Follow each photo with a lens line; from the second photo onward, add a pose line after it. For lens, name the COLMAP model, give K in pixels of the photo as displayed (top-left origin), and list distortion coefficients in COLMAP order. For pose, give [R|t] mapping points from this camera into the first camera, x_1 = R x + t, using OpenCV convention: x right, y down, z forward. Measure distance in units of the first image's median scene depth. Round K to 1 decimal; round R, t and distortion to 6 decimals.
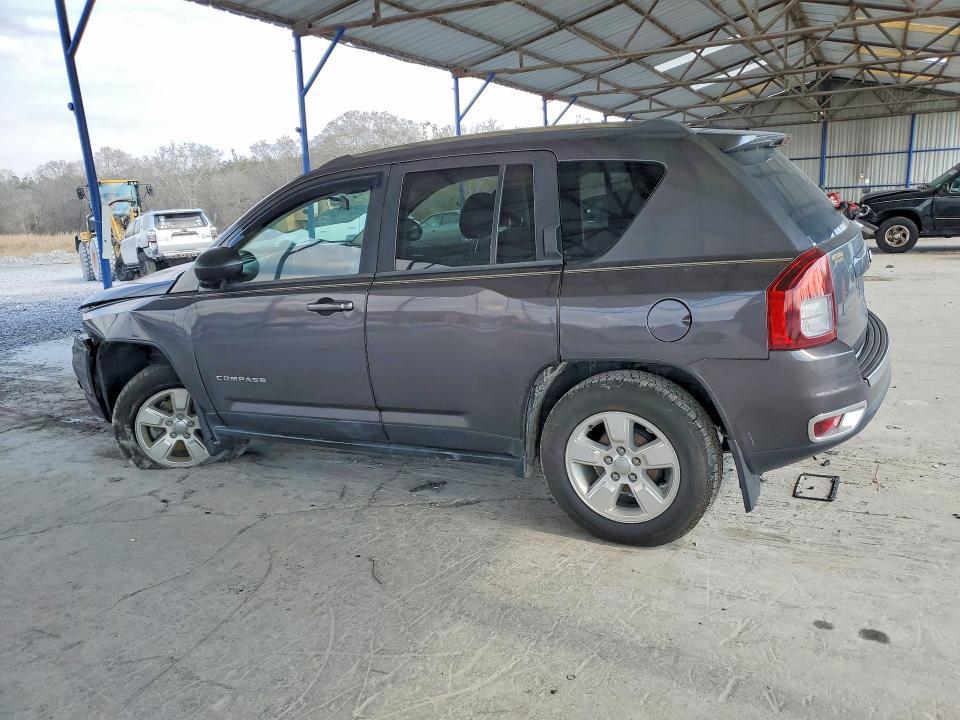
lens RADIAL K [[699.7, 0, 480.0], [0, 699.7, 360.0], [0, 0, 1]] dist [0.006828, 0.003949]
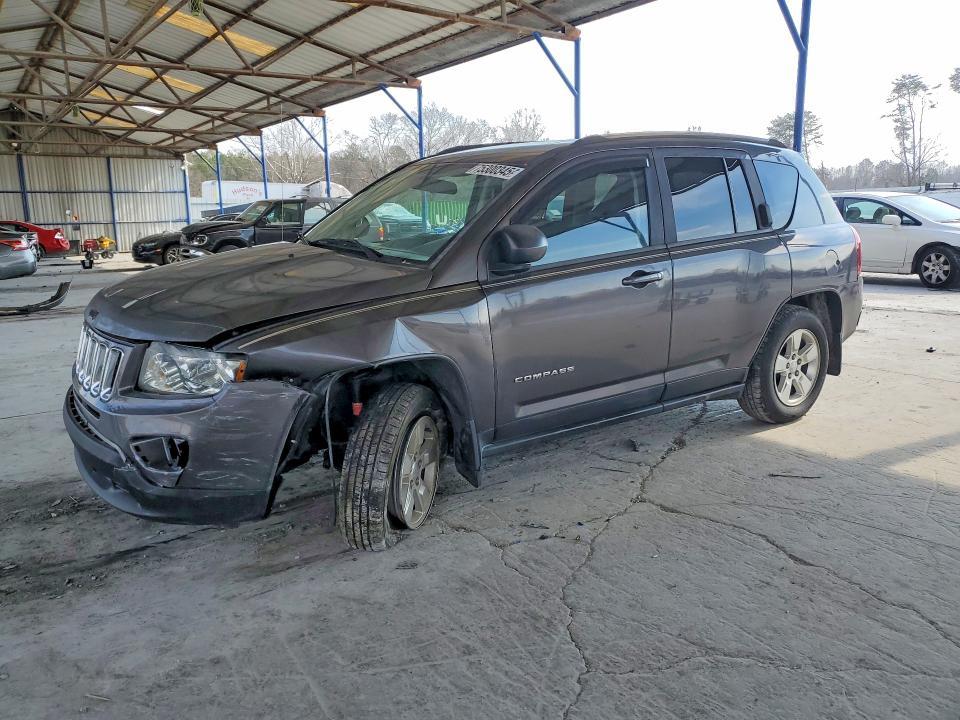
lens RADIAL K [[699.7, 0, 480.0], [0, 699.7, 360.0], [0, 0, 1]] dist [0.006828, 0.003949]
pose [[0.514544, -0.137826, 0.846314, -1.014608], [0.182430, 0.981997, 0.049009, -0.043338], [-0.837833, 0.129175, 0.530424, 0.551885]]
